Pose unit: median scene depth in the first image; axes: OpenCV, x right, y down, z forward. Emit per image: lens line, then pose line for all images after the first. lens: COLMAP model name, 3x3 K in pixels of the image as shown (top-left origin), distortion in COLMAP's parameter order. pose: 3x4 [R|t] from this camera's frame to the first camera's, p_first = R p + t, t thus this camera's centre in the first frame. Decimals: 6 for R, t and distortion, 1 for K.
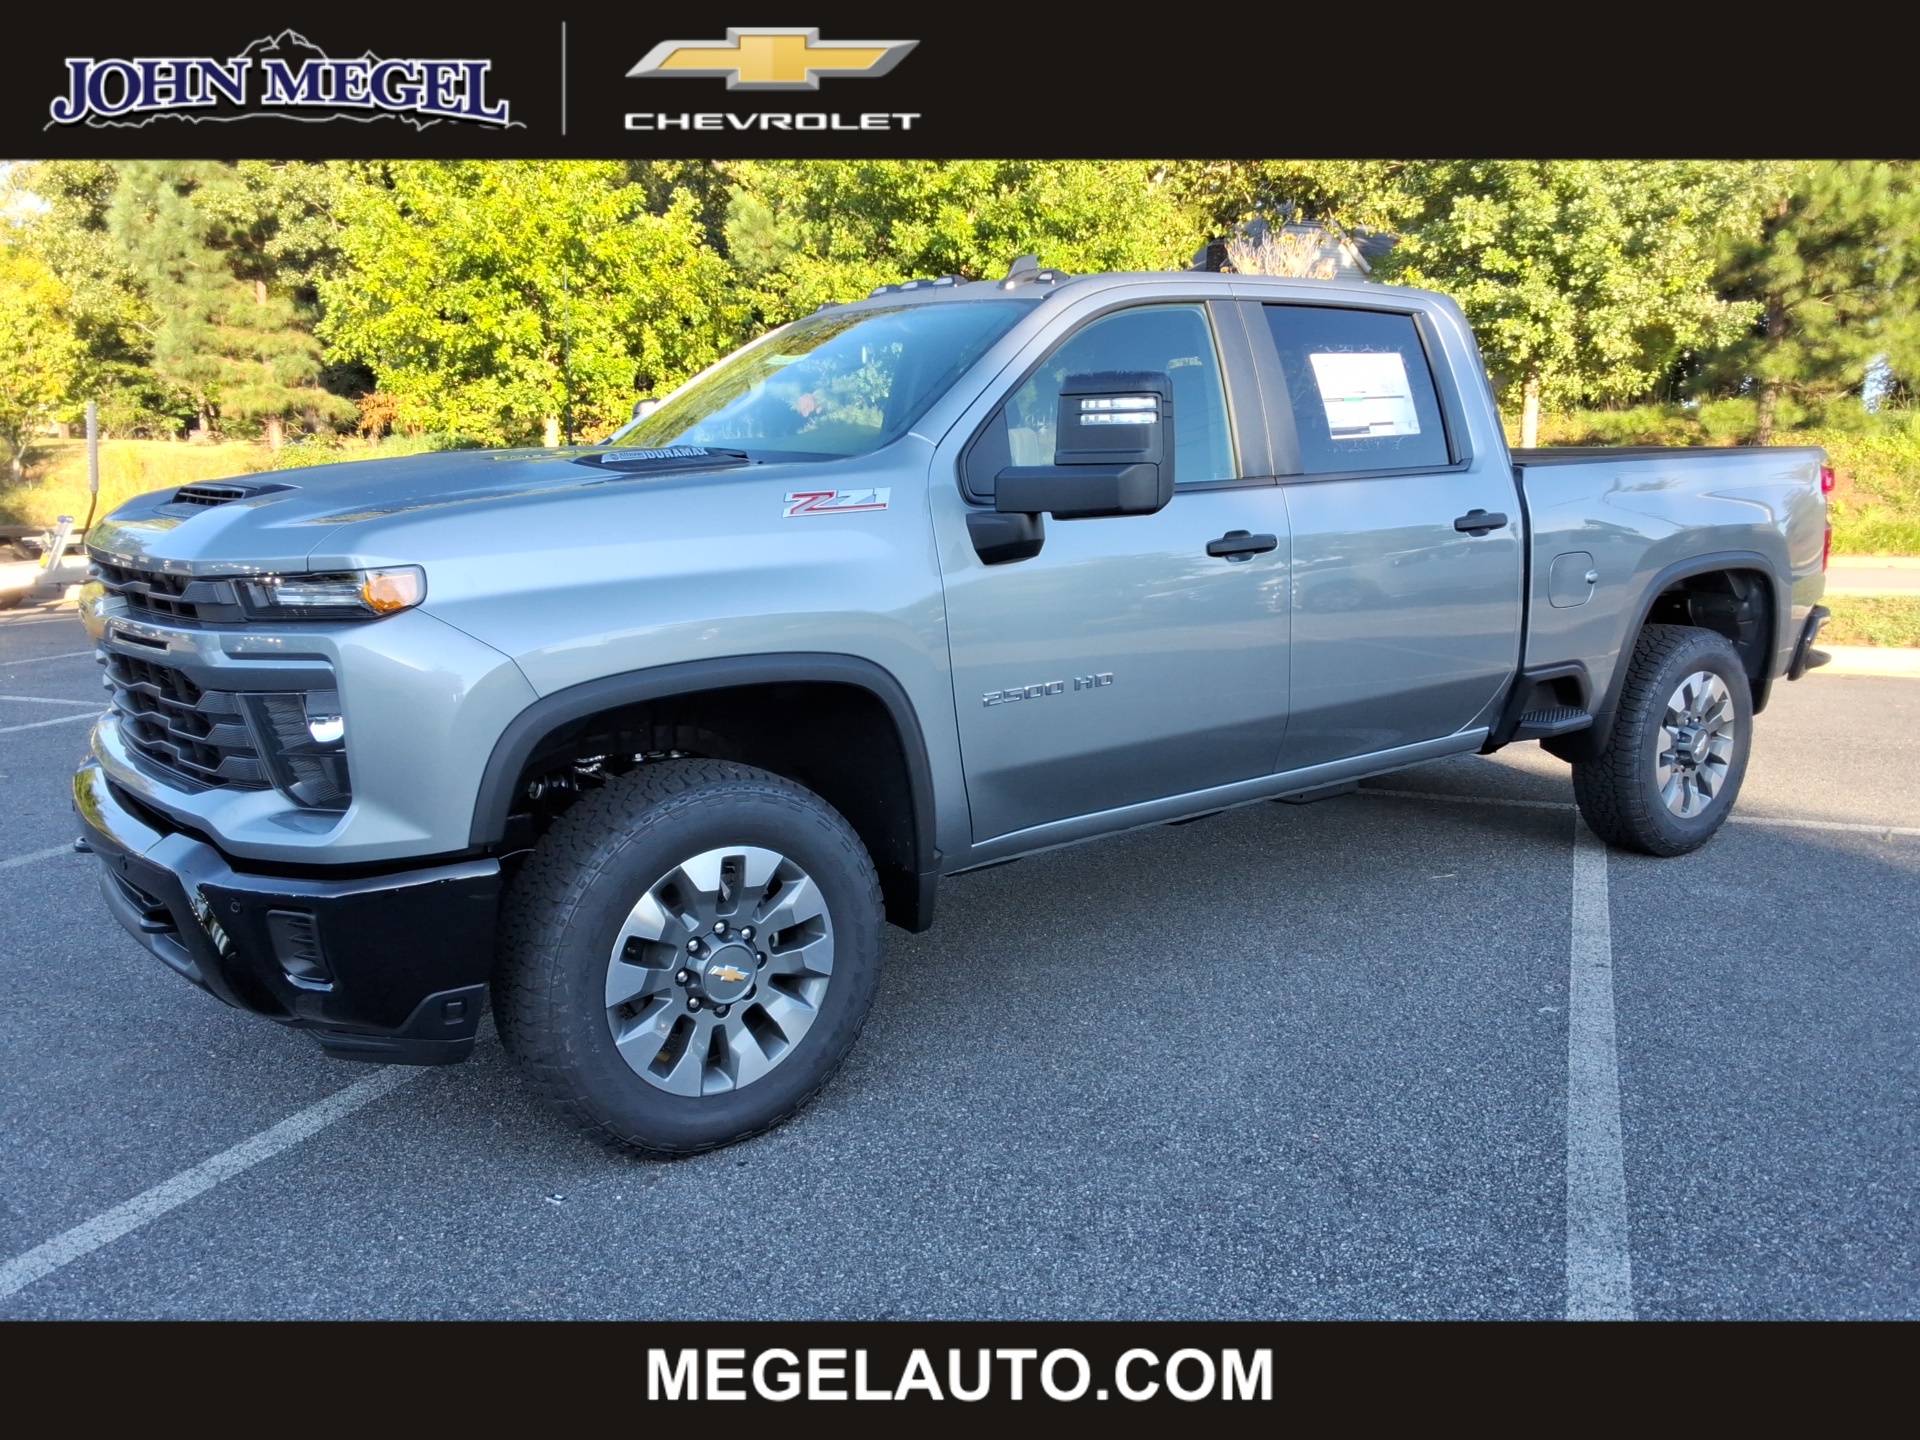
lens RADIAL K [[1536.0, 0, 953.8], [0, 1536.0, 718.2], [0, 0, 1]] dist [0.099220, -0.152858]
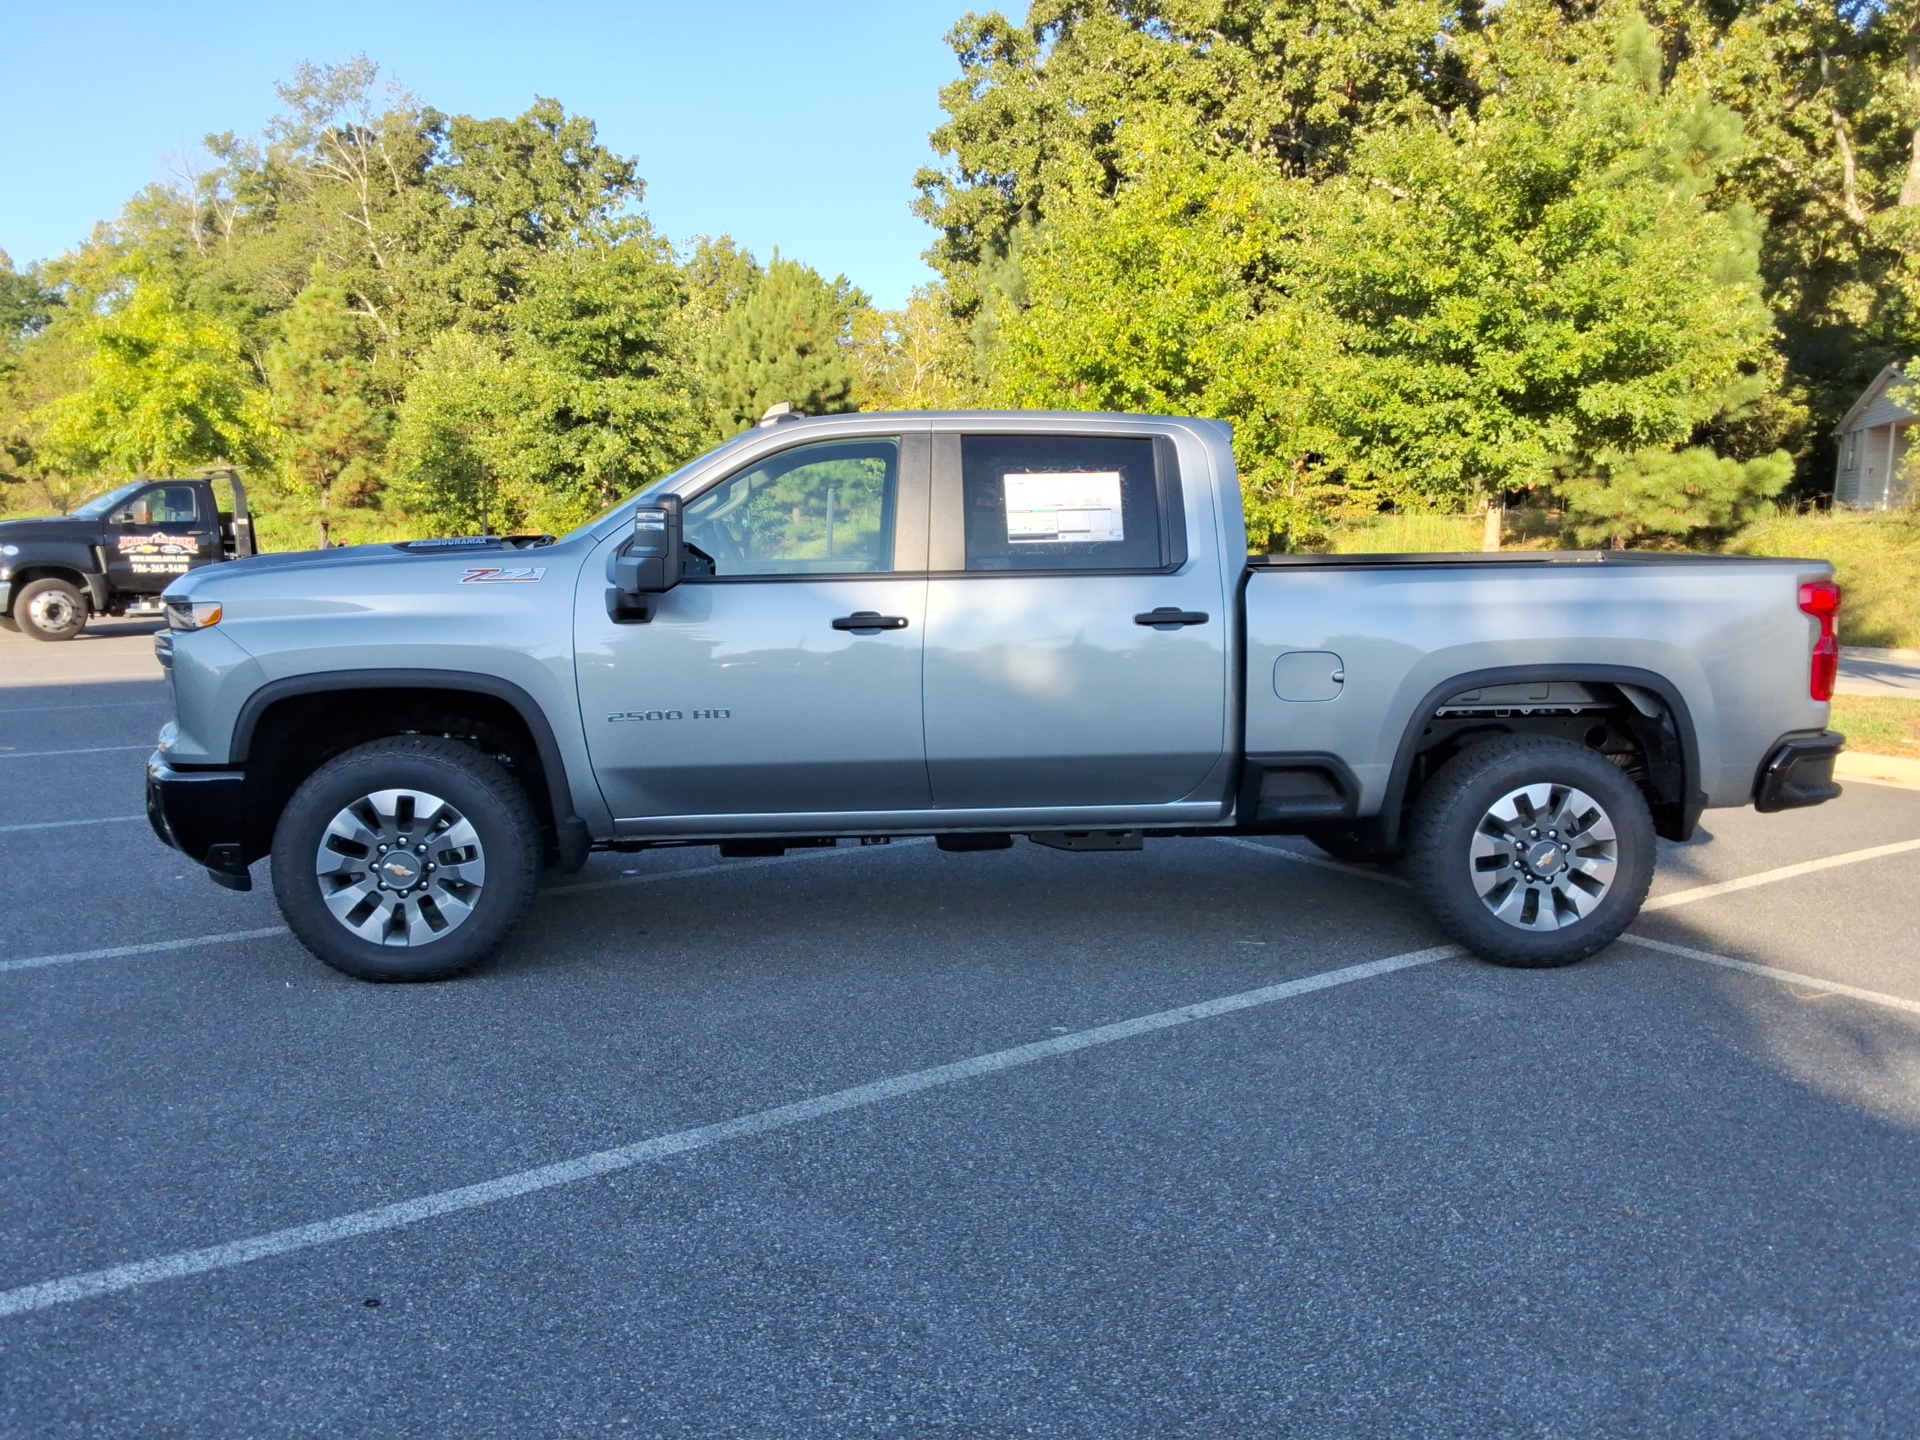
lens RADIAL K [[1536.0, 0, 967.7], [0, 1536.0, 719.6], [0, 0, 1]] dist [0.099220, -0.152858]
pose [[0.840125, 0.083305, -0.535958, 0.306629], [-0.107585, 0.994096, -0.014128, -0.007324], [0.531616, 0.069530, 0.844127, -0.011815]]
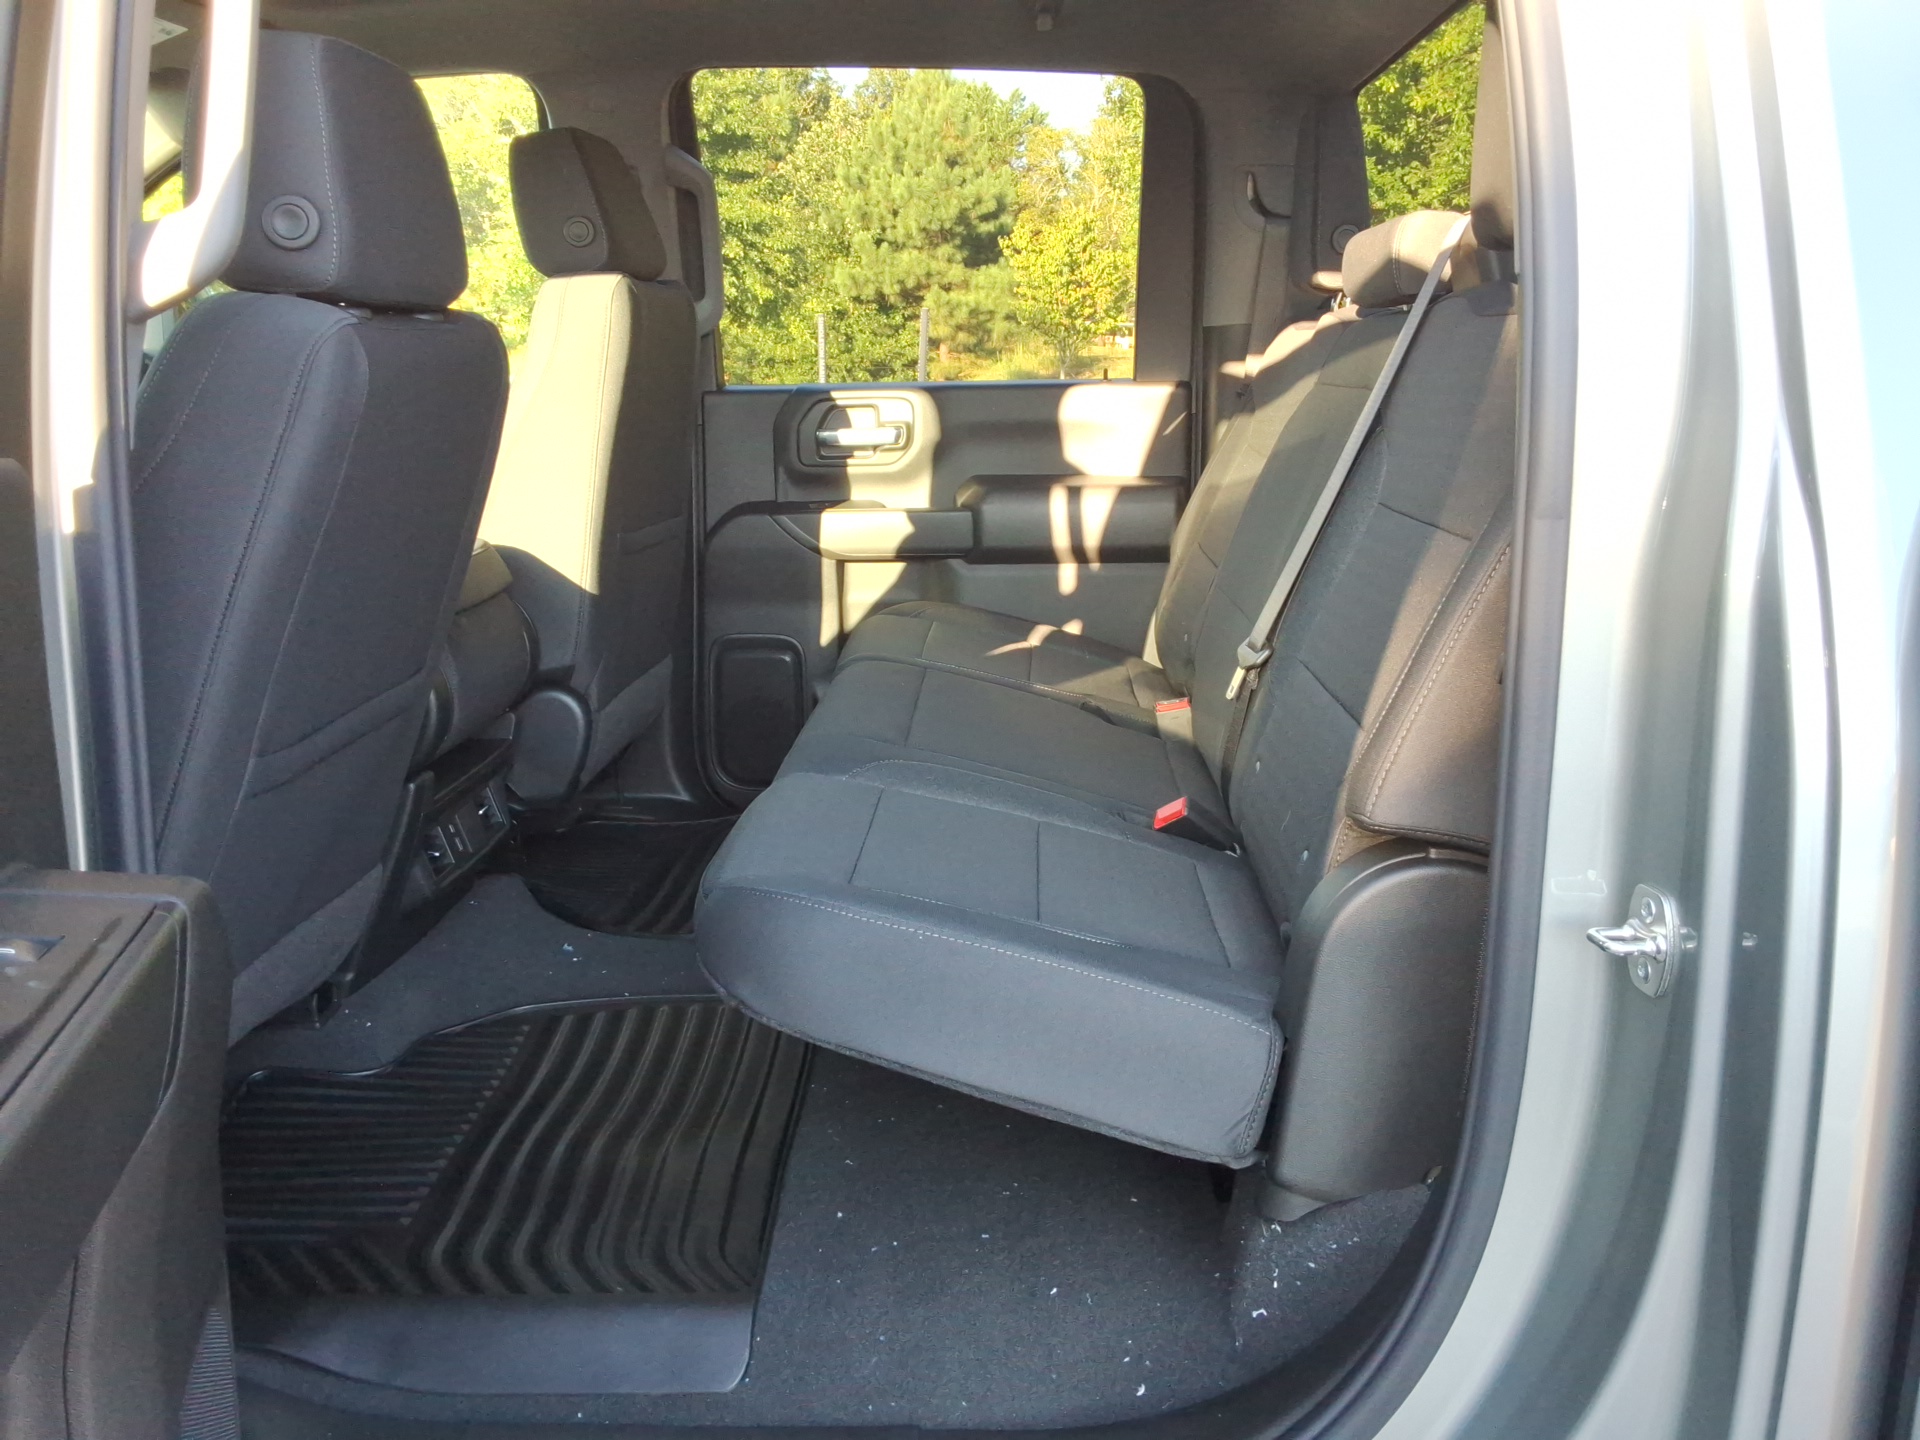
lens RADIAL K [[1536.0, 0, 954.5], [0, 1536.0, 723.6], [0, 0, 1]] dist [0.099220, -0.152858]
pose [[0.766687, 0.159140, -0.621985, 0.166043], [-0.123441, 0.987256, 0.100438, -0.047809], [0.630043, -0.000226, 0.776561, 0.274809]]
